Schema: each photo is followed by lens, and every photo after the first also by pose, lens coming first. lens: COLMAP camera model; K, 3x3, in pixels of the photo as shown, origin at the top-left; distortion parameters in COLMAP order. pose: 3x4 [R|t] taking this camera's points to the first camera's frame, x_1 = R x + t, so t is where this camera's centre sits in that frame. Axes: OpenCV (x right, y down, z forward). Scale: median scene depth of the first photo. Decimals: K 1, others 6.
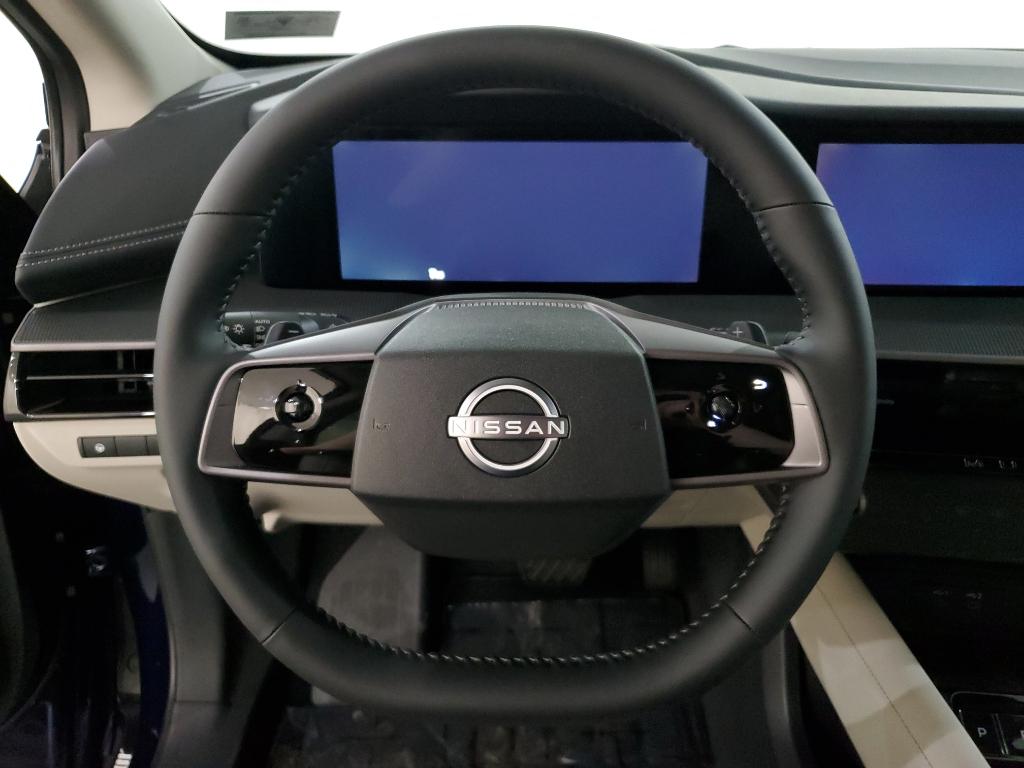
lens RADIAL K [[788.9, 0, 489.6], [0, 788.9, 387.0], [0, 0, 1]] dist [-0.002681, 0.052714]
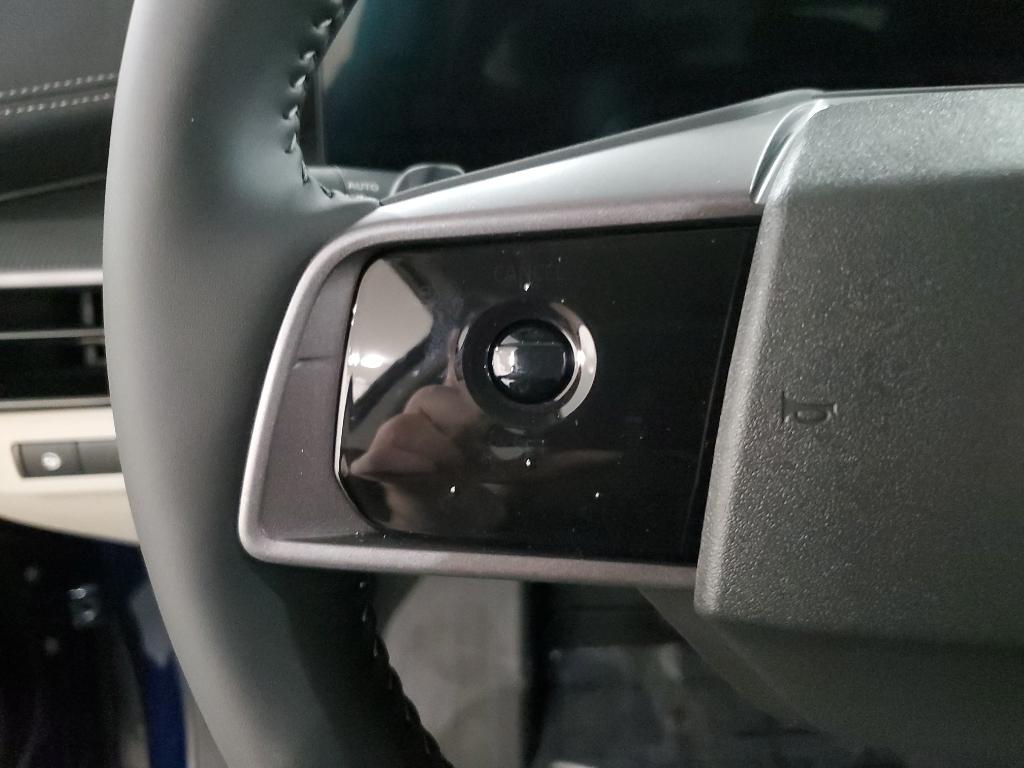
lens RADIAL K [[788.9, 0, 489.6], [0, 788.9, 387.0], [0, 0, 1]] dist [-0.002681, 0.052714]
pose [[0.999741, -0.017141, -0.014983, -0.235843], [0.017374, 0.999728, 0.015553, 0.028792], [0.014713, -0.015810, 0.999767, 0.612193]]
